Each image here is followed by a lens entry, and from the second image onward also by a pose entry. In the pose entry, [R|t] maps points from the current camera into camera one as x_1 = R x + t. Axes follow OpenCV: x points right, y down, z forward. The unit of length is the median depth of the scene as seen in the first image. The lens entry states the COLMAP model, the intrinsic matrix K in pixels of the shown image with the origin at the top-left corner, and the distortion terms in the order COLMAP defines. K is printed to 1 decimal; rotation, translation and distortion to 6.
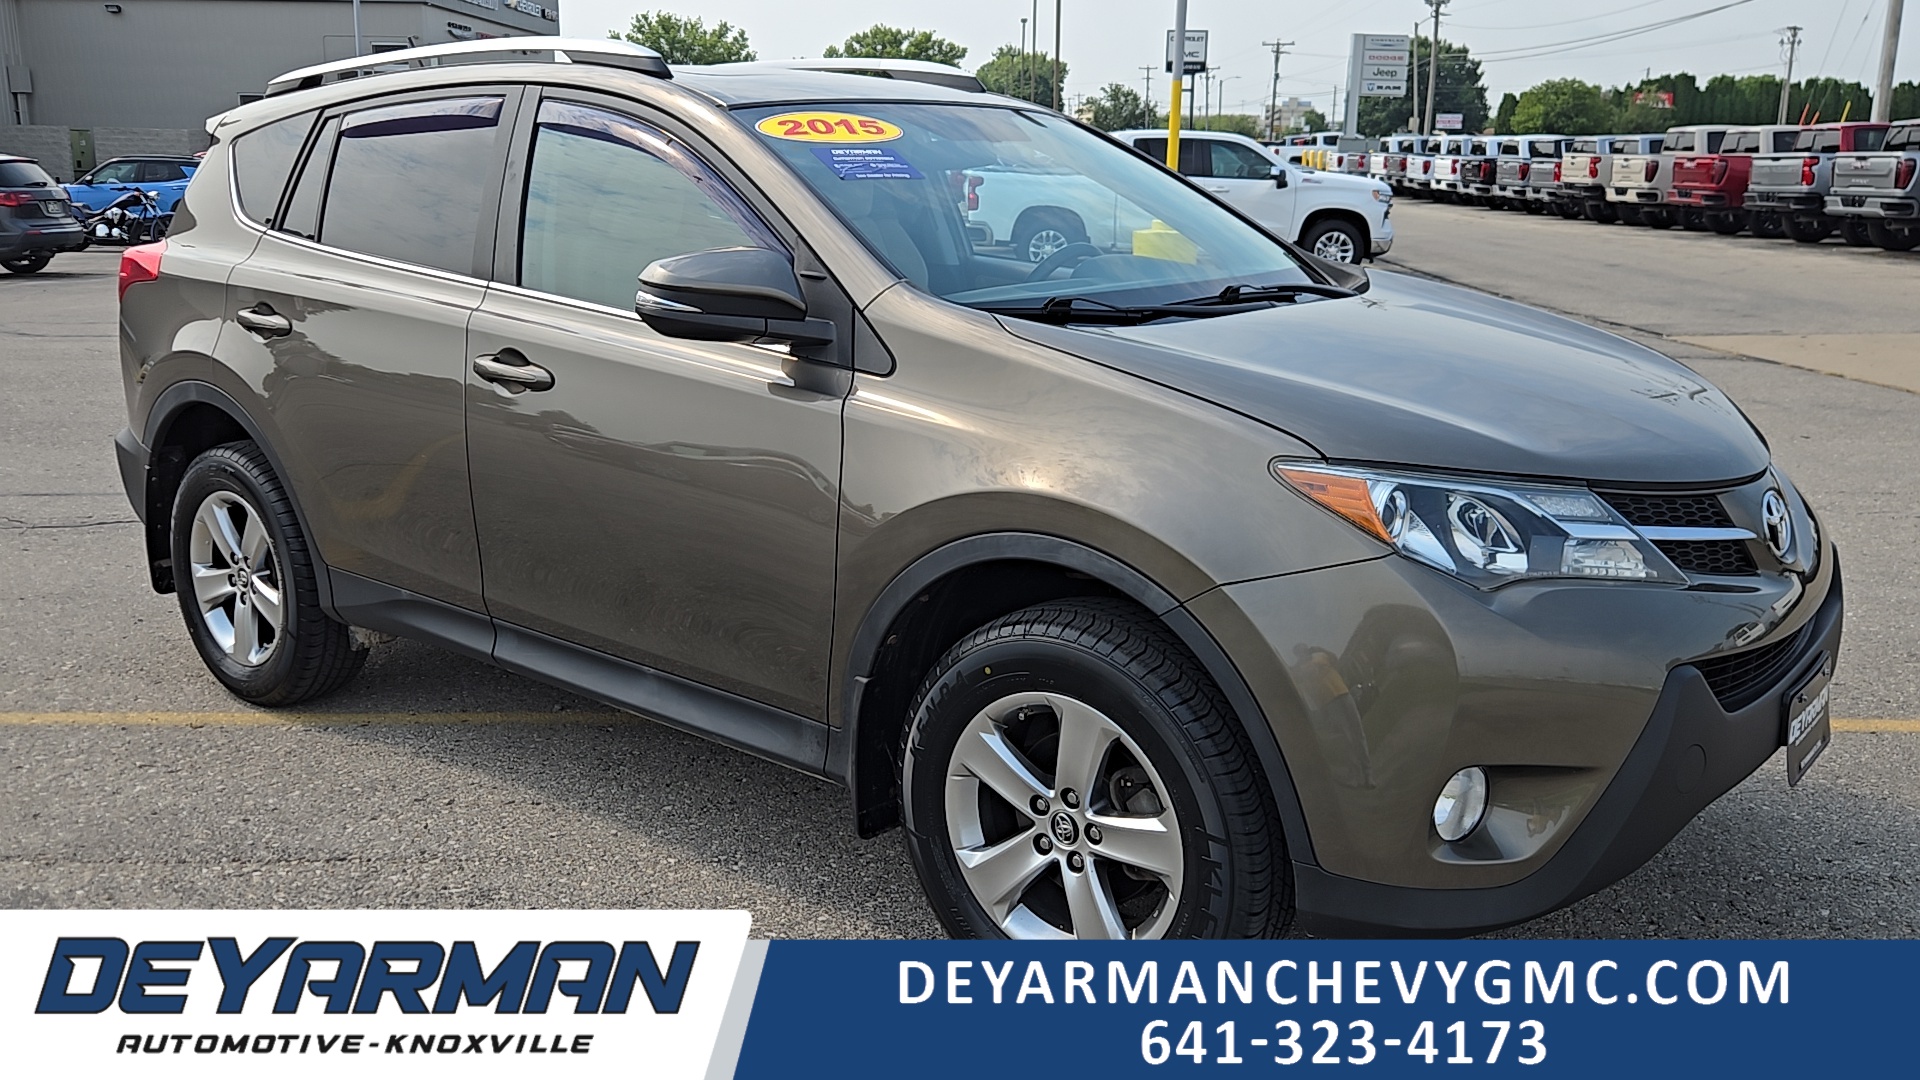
lens RADIAL K [[1610.8, 0, 948.7], [0, 1610.8, 537.7], [0, 0, 1]] dist [0.011416, -0.007904]
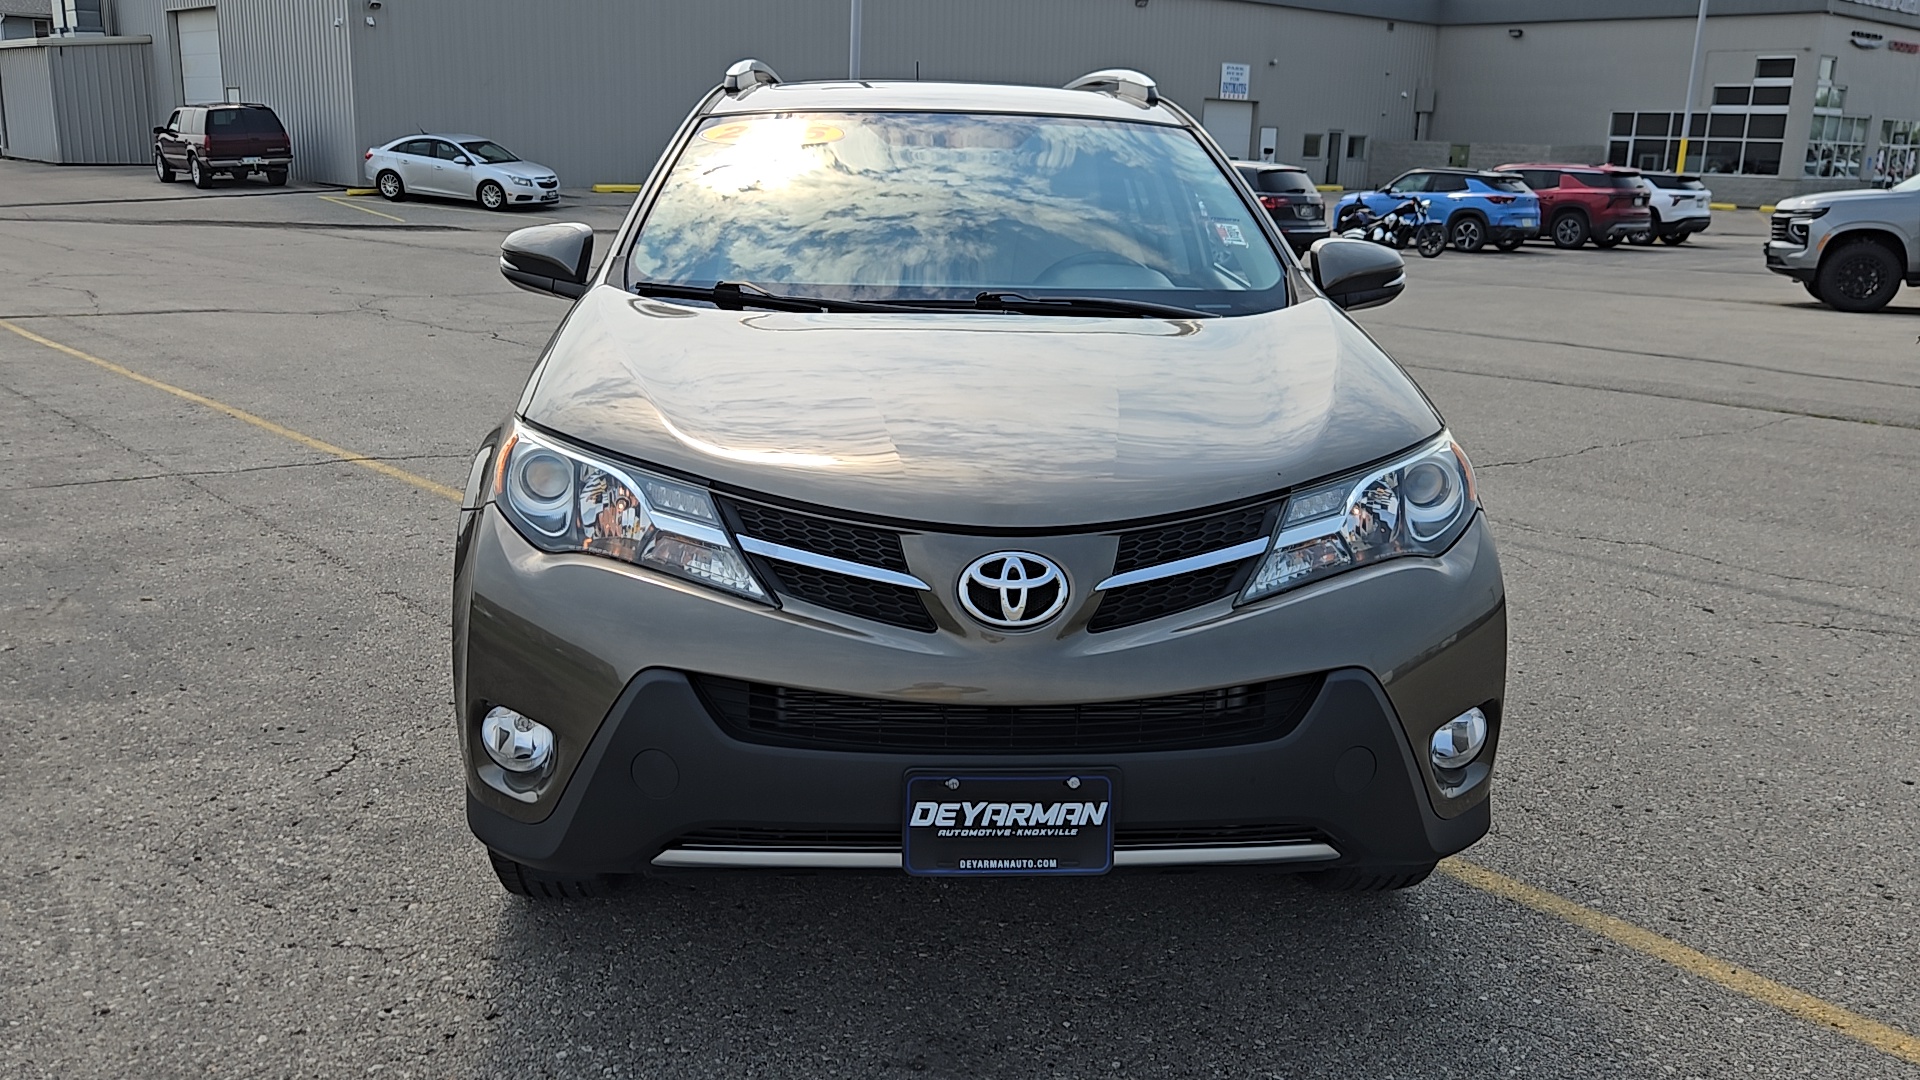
lens RADIAL K [[1610.8, 0, 962.7], [0, 1610.8, 539.4], [0, 0, 1]] dist [0.011416, -0.007904]
pose [[0.664537, 0.185197, -0.723942, 0.131341], [-0.191842, 0.978613, 0.074246, -0.011098], [0.722210, 0.089543, 0.685854, 0.045910]]
